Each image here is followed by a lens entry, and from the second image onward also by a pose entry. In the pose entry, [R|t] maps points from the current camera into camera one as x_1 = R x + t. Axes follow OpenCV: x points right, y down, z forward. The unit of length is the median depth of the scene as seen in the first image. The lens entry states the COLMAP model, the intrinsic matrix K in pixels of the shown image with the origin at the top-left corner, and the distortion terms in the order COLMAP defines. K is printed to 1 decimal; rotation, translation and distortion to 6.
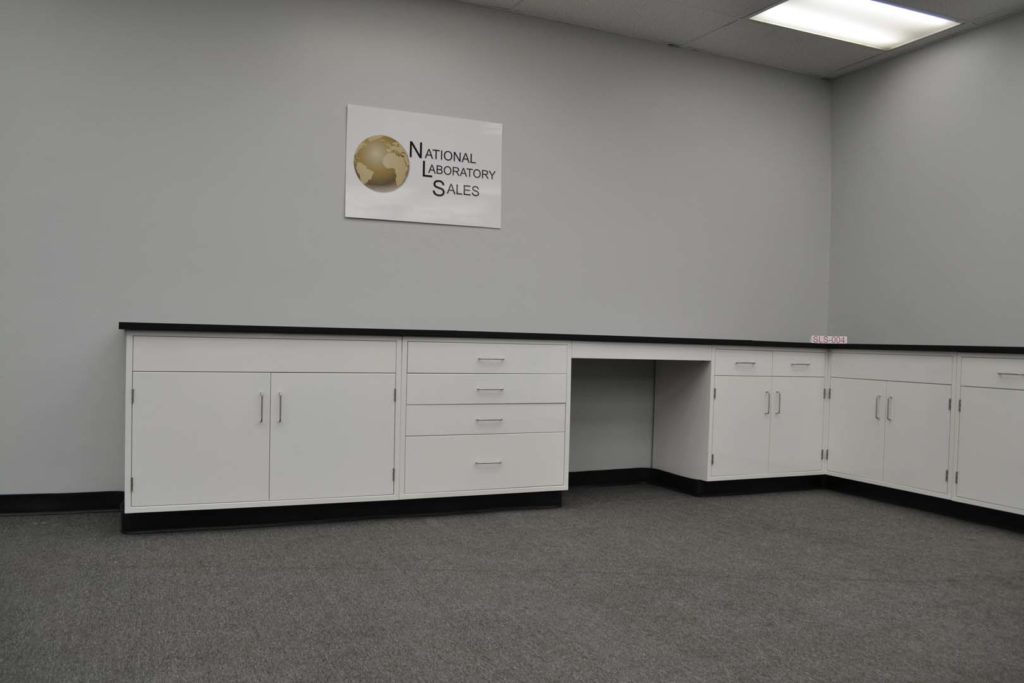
lens RADIAL K [[820.1, 0, 511.2], [0, 820.1, 343.7], [0, 0, 1]] dist [-0.082242, 0.011752]
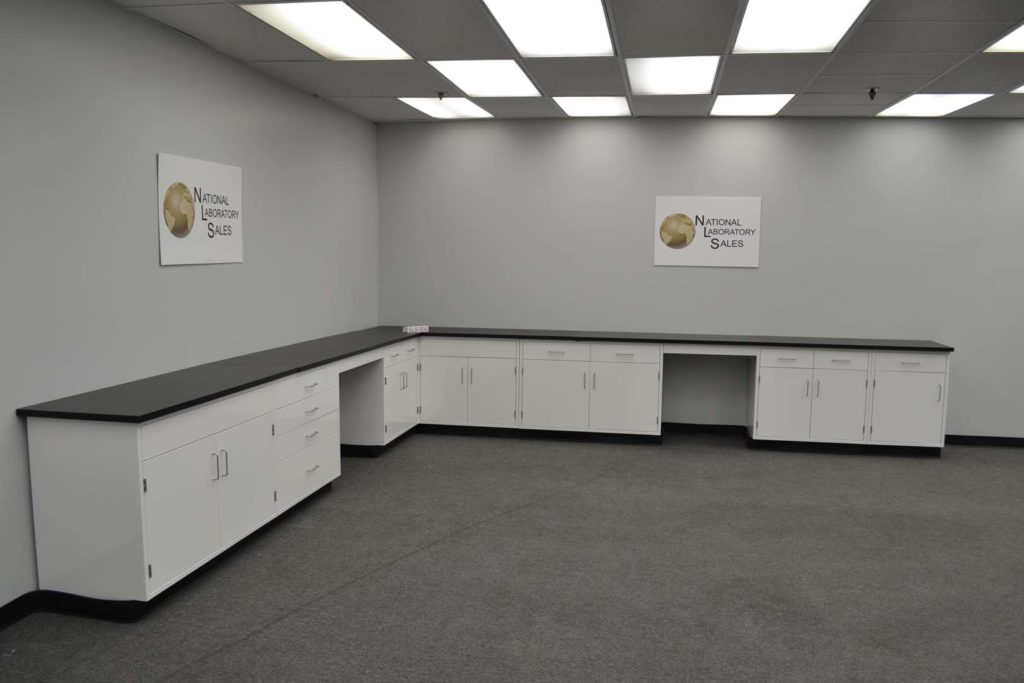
lens RADIAL K [[820.1, 0, 510.4], [0, 820.1, 344.5], [0, 0, 1]] dist [-0.082242, 0.011752]
pose [[0.573502, -0.105626, 0.812366, -0.800718], [0.007896, 0.992319, 0.123449, -0.181729], [-0.819166, -0.064384, 0.569931, 0.061371]]
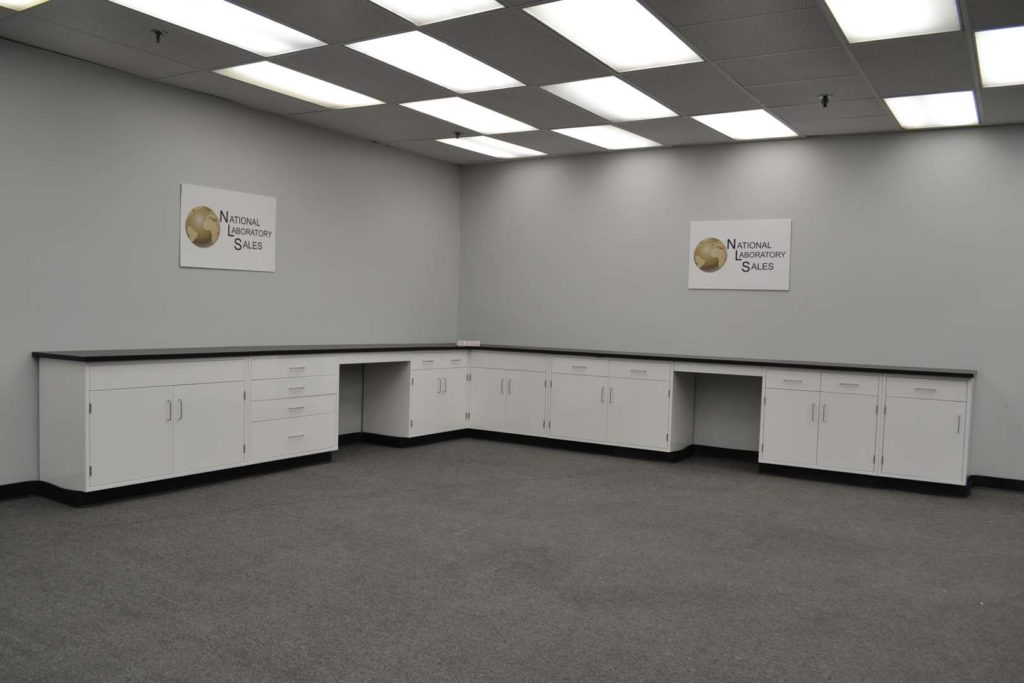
lens RADIAL K [[820.1, 0, 509.4], [0, 820.1, 345.4], [0, 0, 1]] dist [-0.082242, 0.011752]
pose [[0.835350, -0.021294, 0.549306, -0.501143], [-0.005593, 0.998869, 0.047226, -0.091781], [-0.549690, -0.042523, 0.834286, -0.451772]]
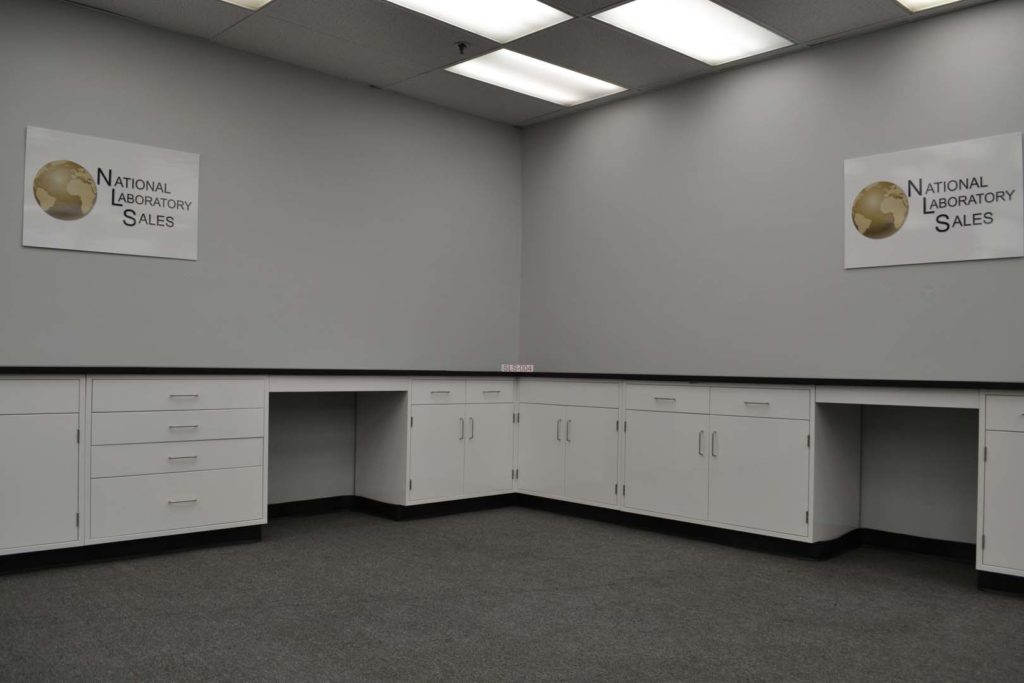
lens RADIAL K [[820.1, 0, 511.6], [0, 820.1, 343.8], [0, 0, 1]] dist [-0.082242, 0.011752]
pose [[0.943321, -0.003724, 0.331861, 0.022837], [0.011259, 0.999721, -0.020785, -0.017772], [-0.331691, 0.023343, 0.943099, -0.044676]]
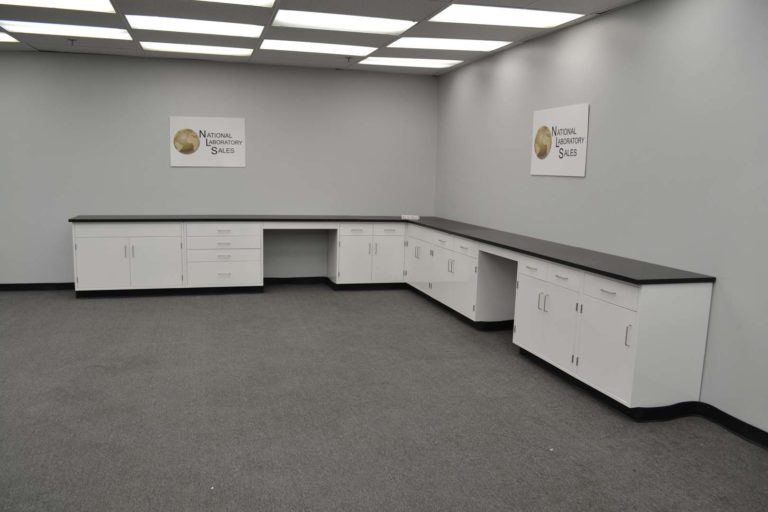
lens RADIAL K [[615.0, 0, 383.0], [0, 615.0, 258.9], [0, 0, 1]] dist [-0.082242, 0.011752]
pose [[0.990625, 0.018430, -0.135359, 0.639549], [-0.000294, 0.991143, 0.132801, -0.127417], [0.136607, -0.131516, 0.981856, -0.648430]]
